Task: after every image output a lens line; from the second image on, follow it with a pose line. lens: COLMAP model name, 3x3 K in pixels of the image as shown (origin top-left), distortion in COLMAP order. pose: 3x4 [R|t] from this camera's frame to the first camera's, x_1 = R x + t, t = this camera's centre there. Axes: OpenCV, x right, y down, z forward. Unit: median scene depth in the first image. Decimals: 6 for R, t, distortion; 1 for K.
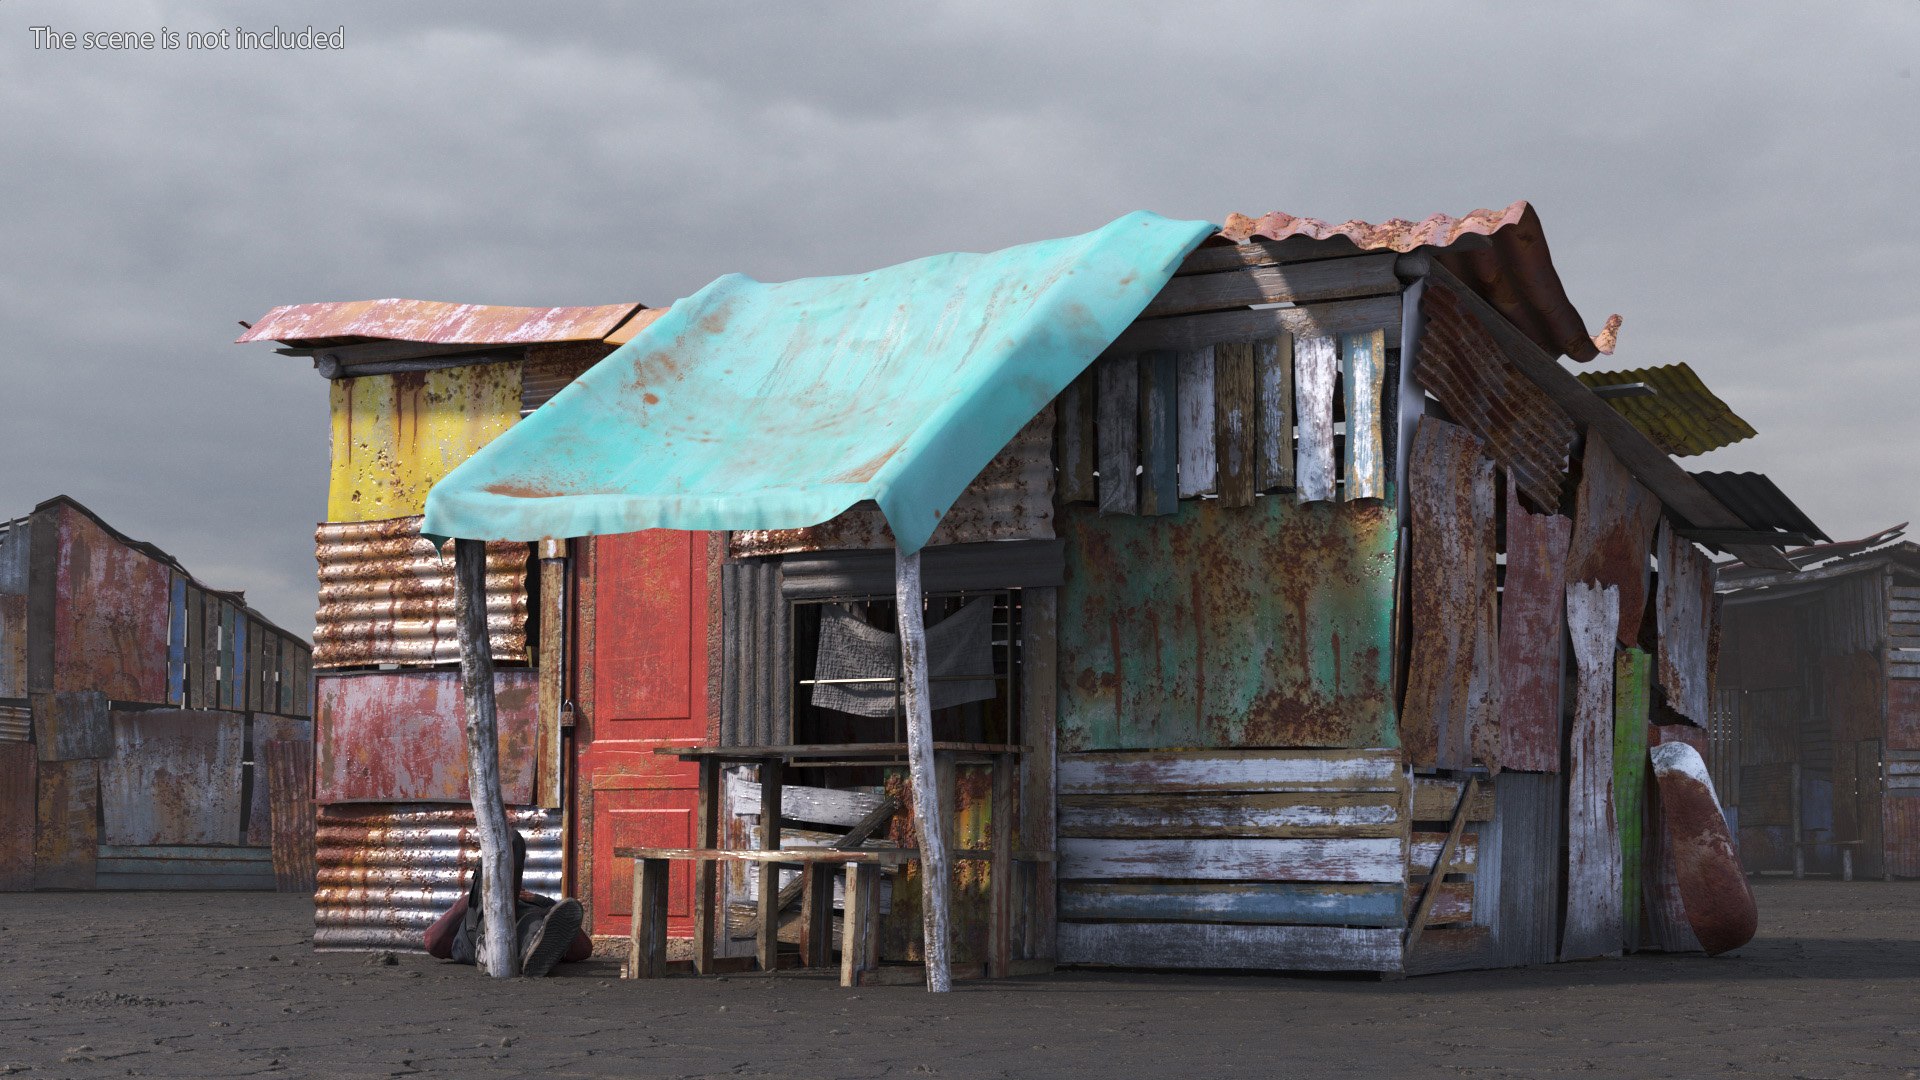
lens RADIAL K [[3023.8, 0, 958.9], [0, 3023.8, 544.6], [0, 0, 1]] dist [-0.002624, 0.000000]
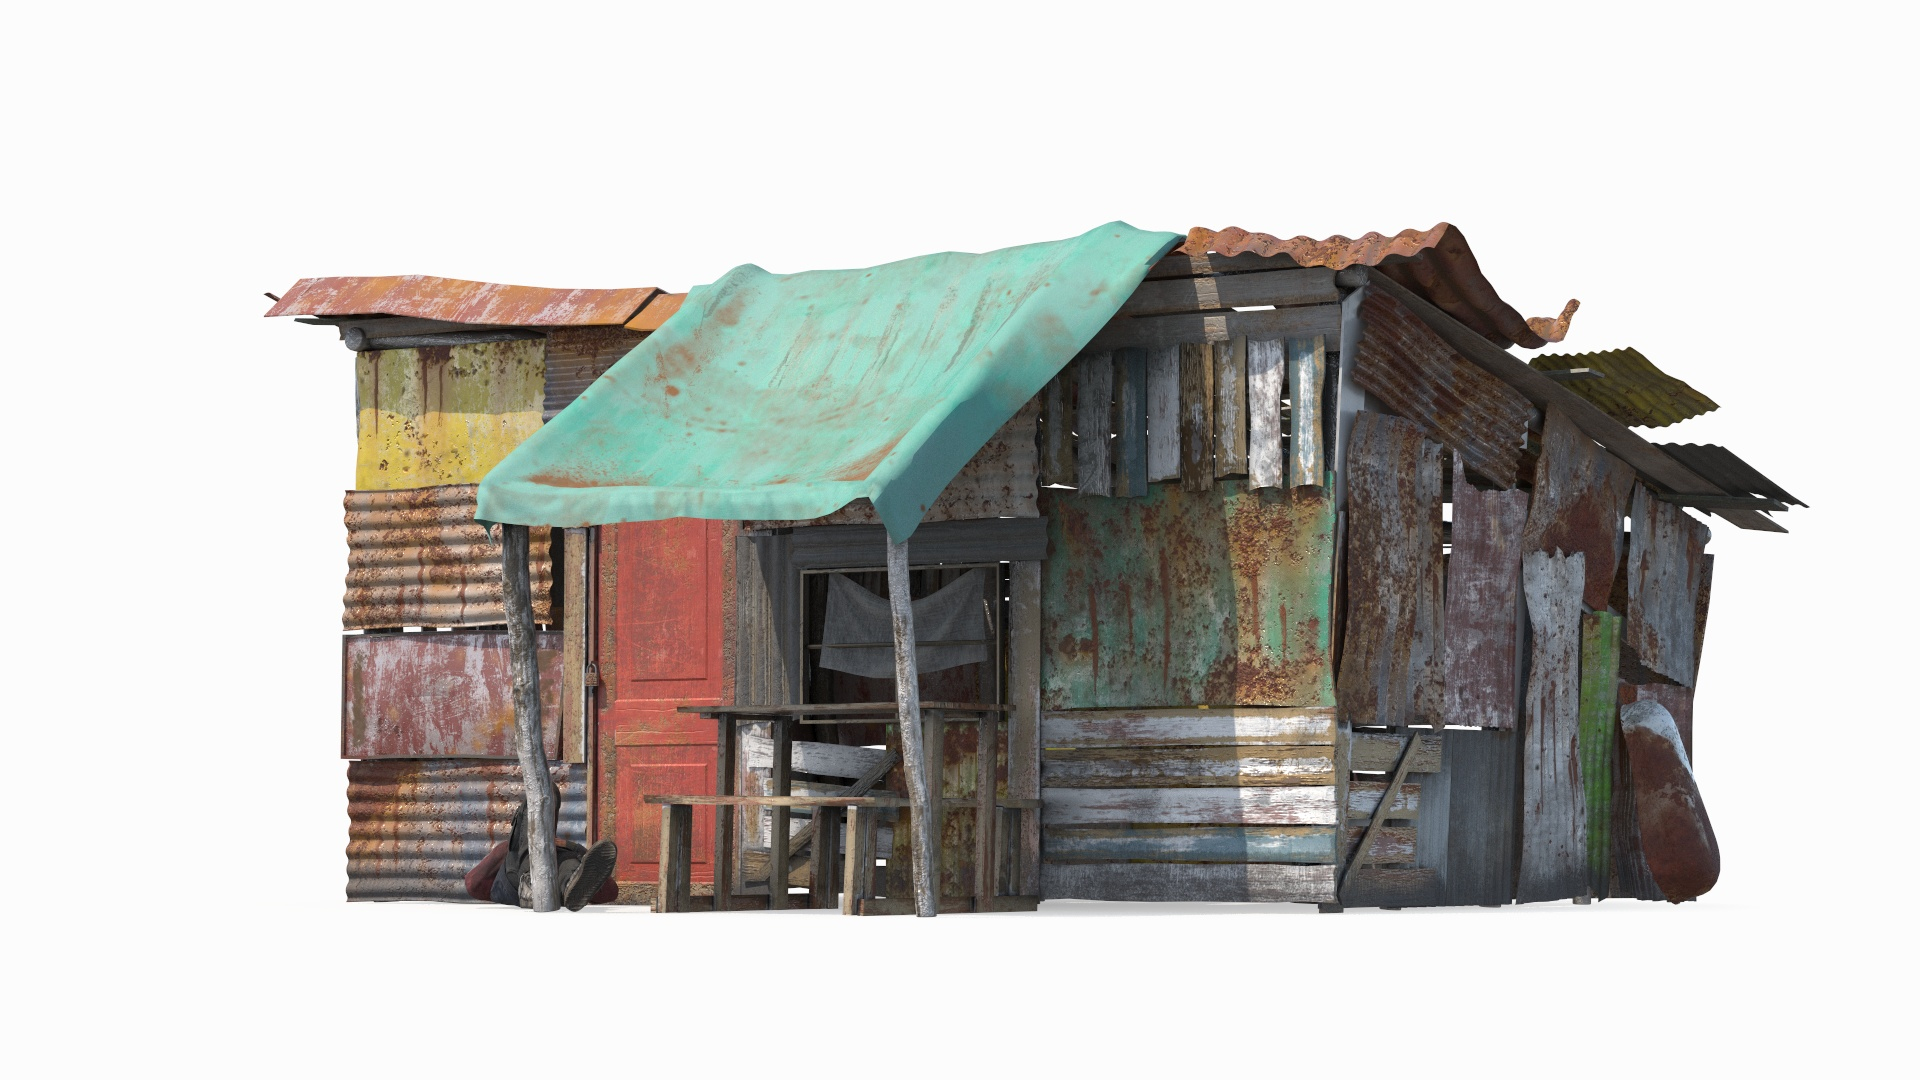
lens RADIAL K [[4594.5, 0, 959.6], [0, 4594.5, 536.6], [0, 0, 1]] dist [-0.043274, 0.000000]
pose [[0.999709, -0.001547, -0.024087, 0.041821], [0.002284, 0.999529, 0.030599, -0.044589], [0.024028, -0.030645, 0.999241, -0.651470]]
